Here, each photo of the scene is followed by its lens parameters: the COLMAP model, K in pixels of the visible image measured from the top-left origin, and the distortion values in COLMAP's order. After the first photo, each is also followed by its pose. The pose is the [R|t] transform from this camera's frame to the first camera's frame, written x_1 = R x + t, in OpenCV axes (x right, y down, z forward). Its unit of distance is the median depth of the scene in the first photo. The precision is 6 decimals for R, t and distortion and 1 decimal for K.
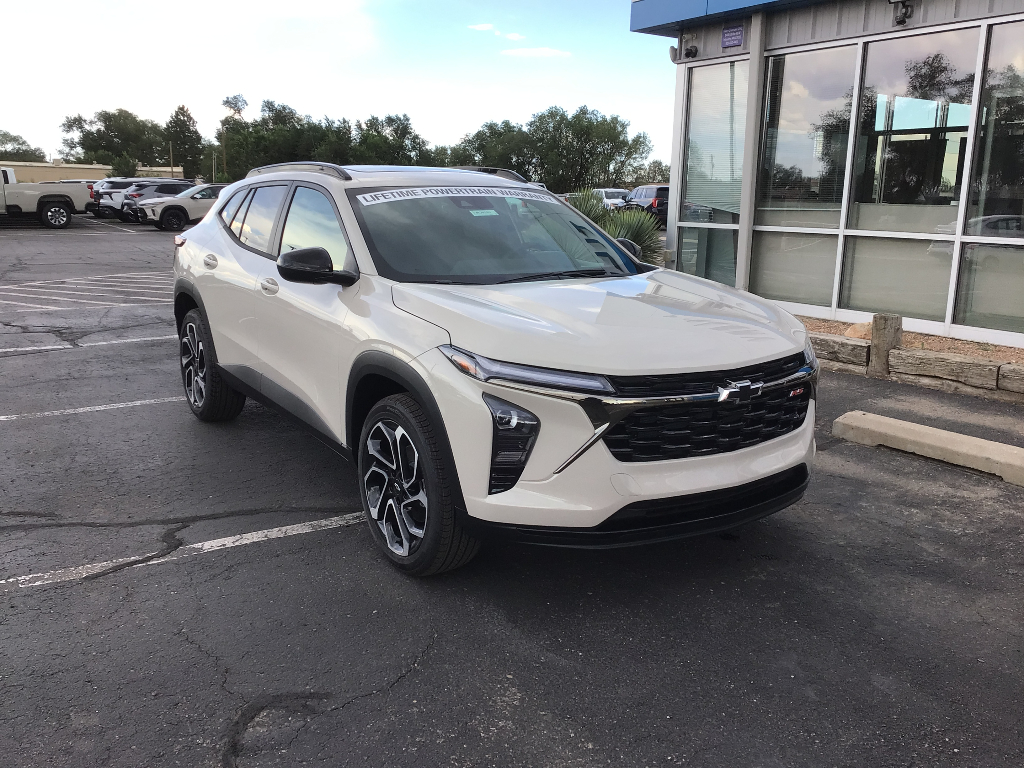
lens RADIAL K [[919.0, 0, 511.6], [0, 919.0, 356.3], [0, 0, 1]] dist [0.099775, -0.000485]
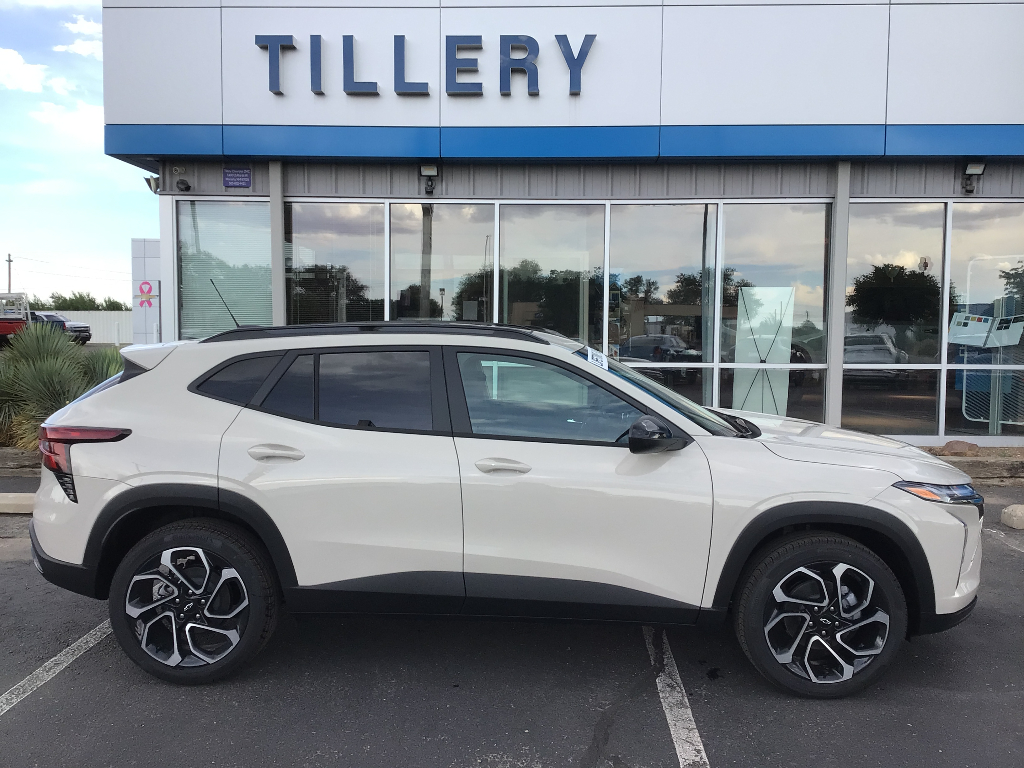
lens RADIAL K [[897.4, 0, 513.7], [0, 897.4, 377.4], [0, 0, 1]] dist [-0.002380, -0.009499]
pose [[0.593812, -0.071455, 0.801425, -0.876735], [0.150046, 0.988410, -0.023049, -0.131073], [-0.790490, 0.133938, 0.597651, 0.459948]]
